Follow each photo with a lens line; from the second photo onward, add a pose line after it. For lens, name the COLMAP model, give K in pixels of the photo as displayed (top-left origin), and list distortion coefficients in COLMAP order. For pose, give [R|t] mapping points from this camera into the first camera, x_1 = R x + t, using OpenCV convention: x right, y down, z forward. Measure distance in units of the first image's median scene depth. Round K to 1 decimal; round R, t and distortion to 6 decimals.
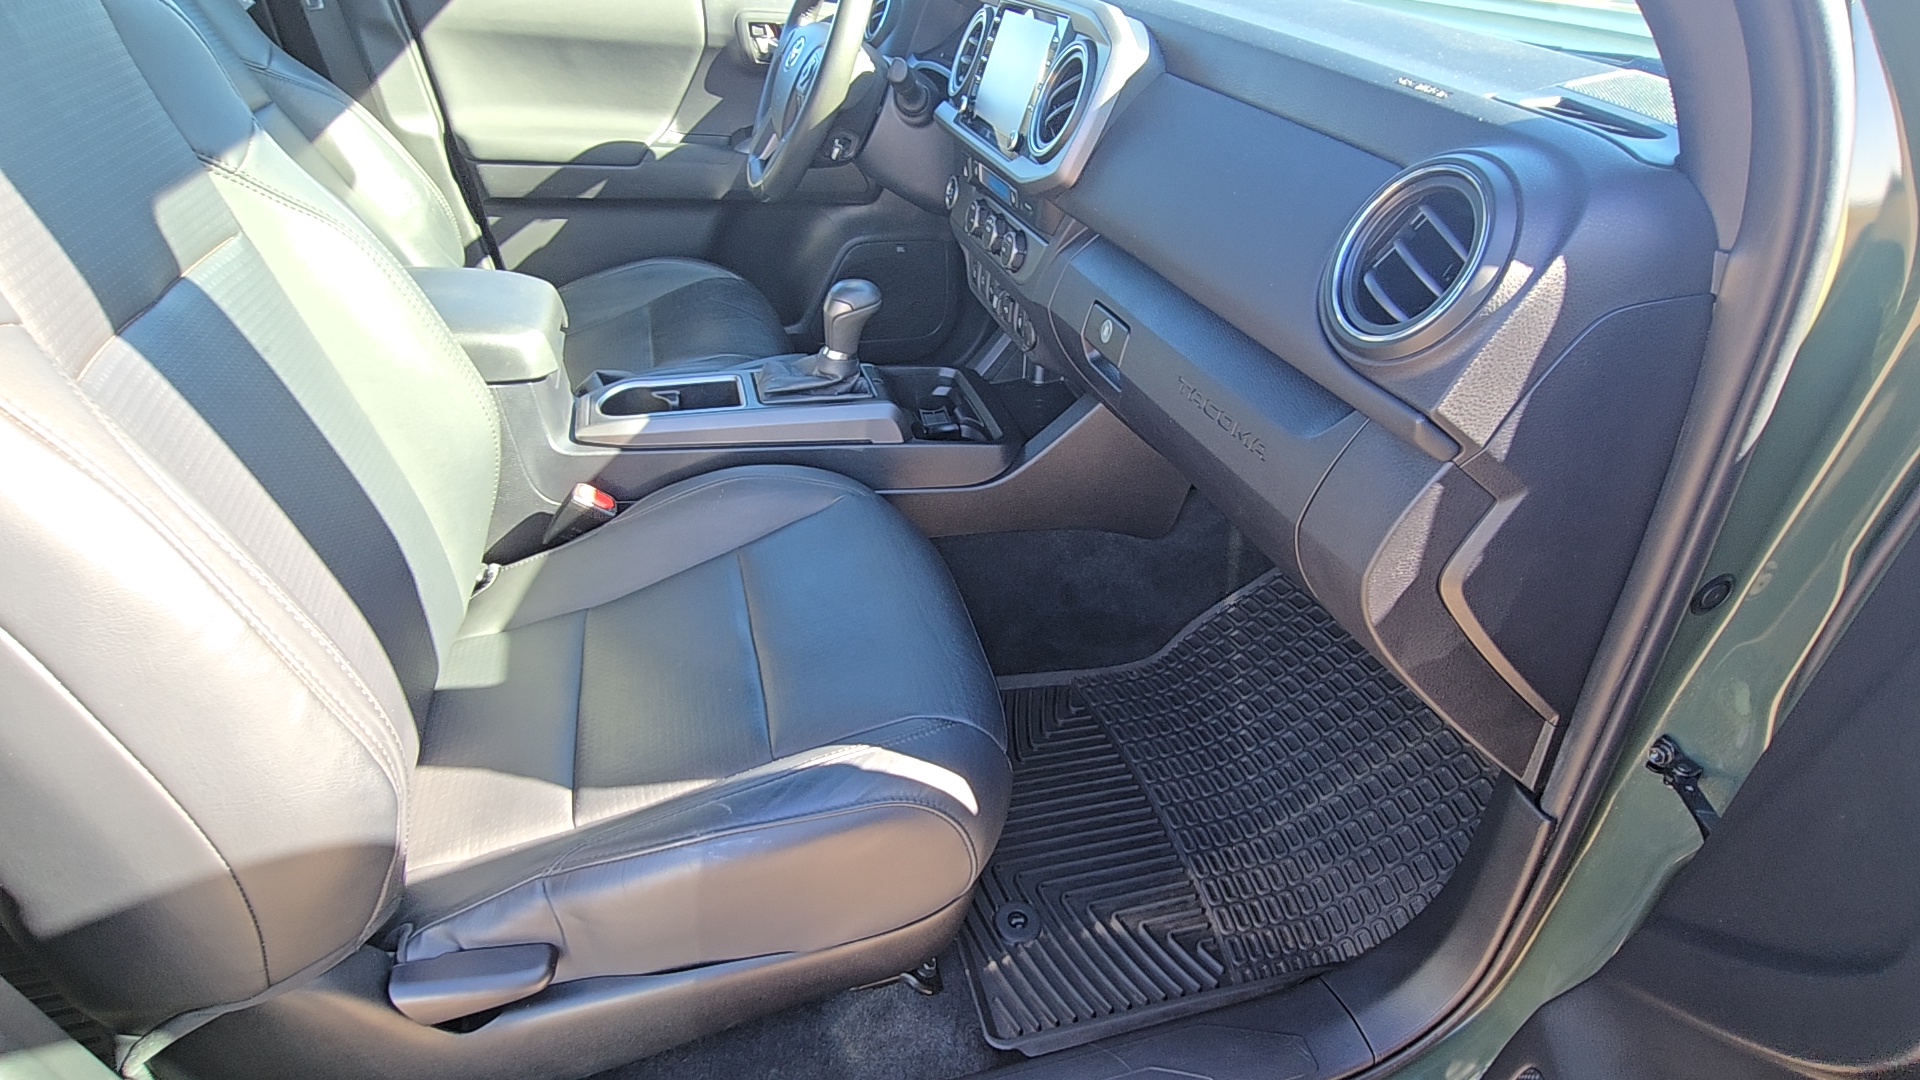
lens RADIAL K [[980.8, 0, 967.6], [0, 980.8, 541.8], [0, 0, 1]] dist [0.004754, 0.002254]
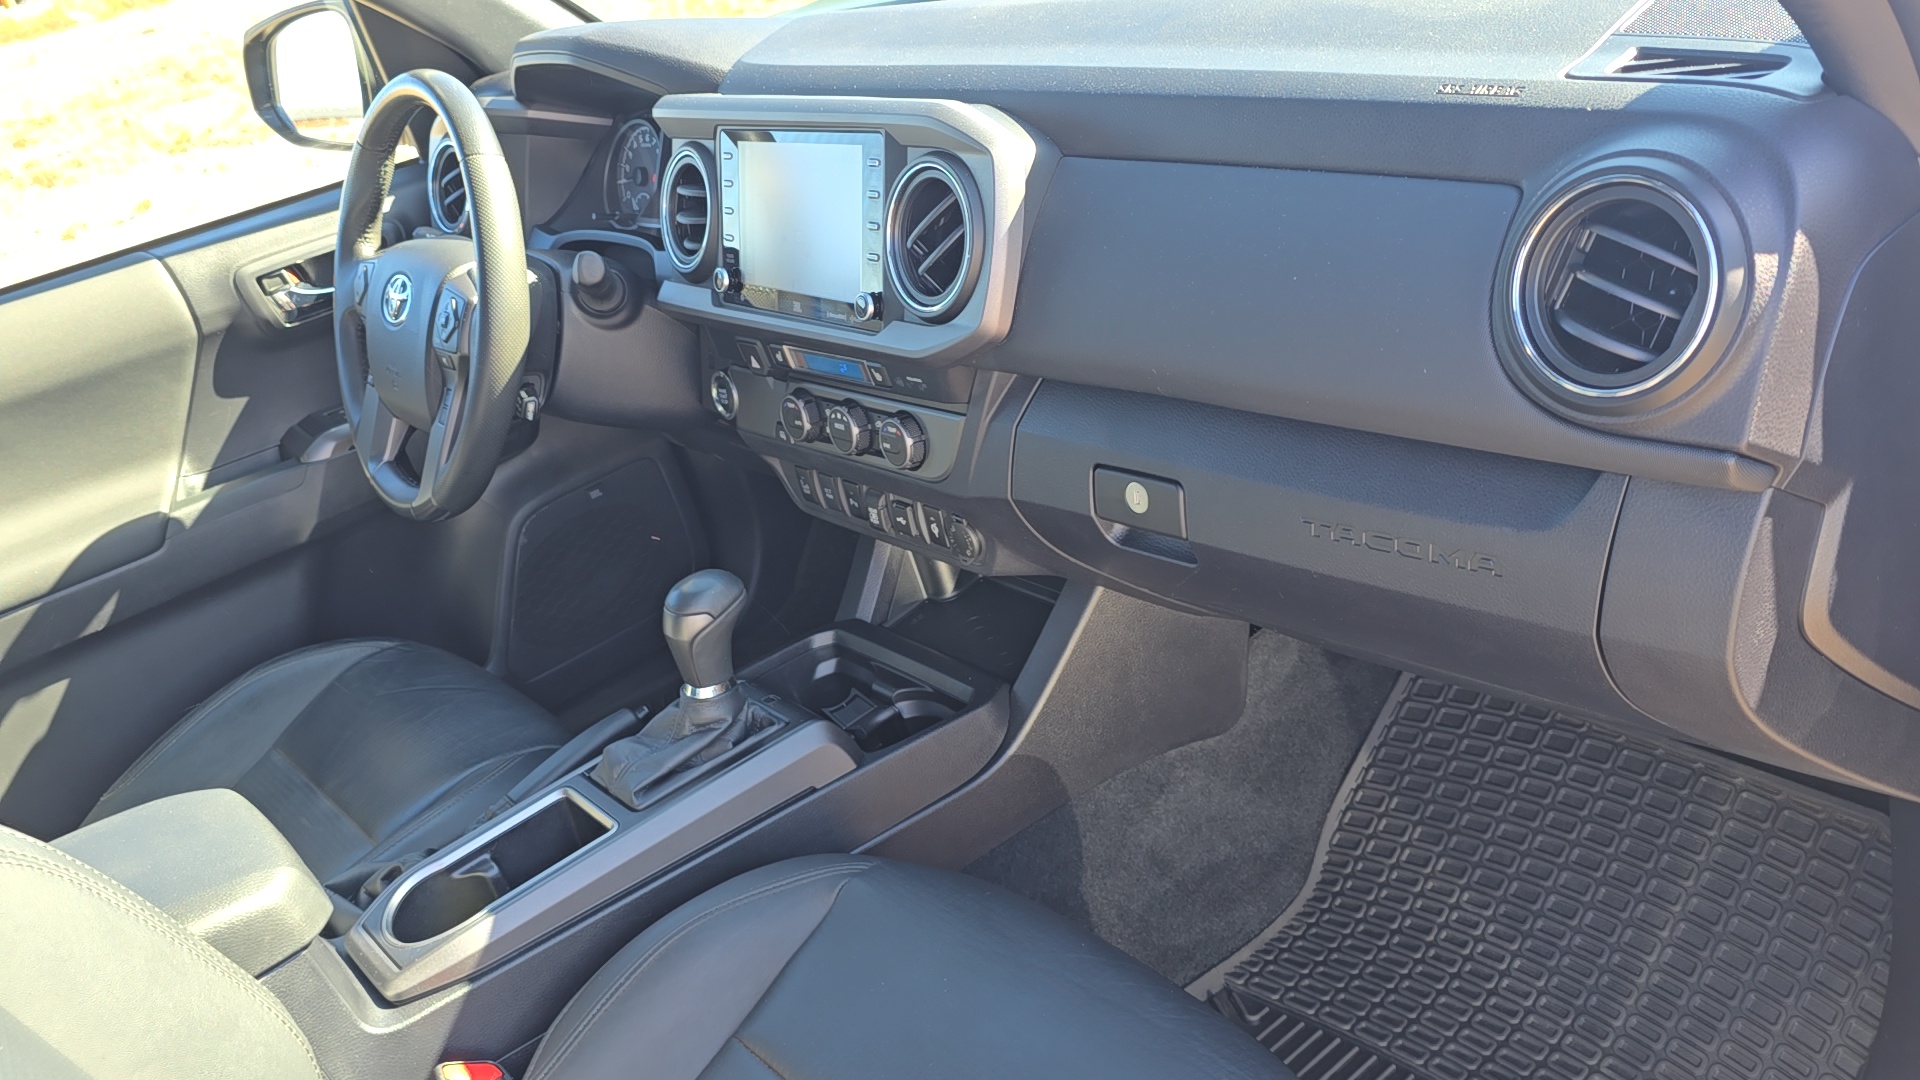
lens RADIAL K [[1609.2, 0, 966.6], [0, 1609.2, 545.5], [0, 0, 1]] dist [-0.011856, 0.006506]
pose [[0.880128, -0.413308, 0.233562, -0.184397], [0.444838, 0.889822, -0.101661, -0.088285], [-0.165811, 0.193372, 0.967013, -0.069043]]
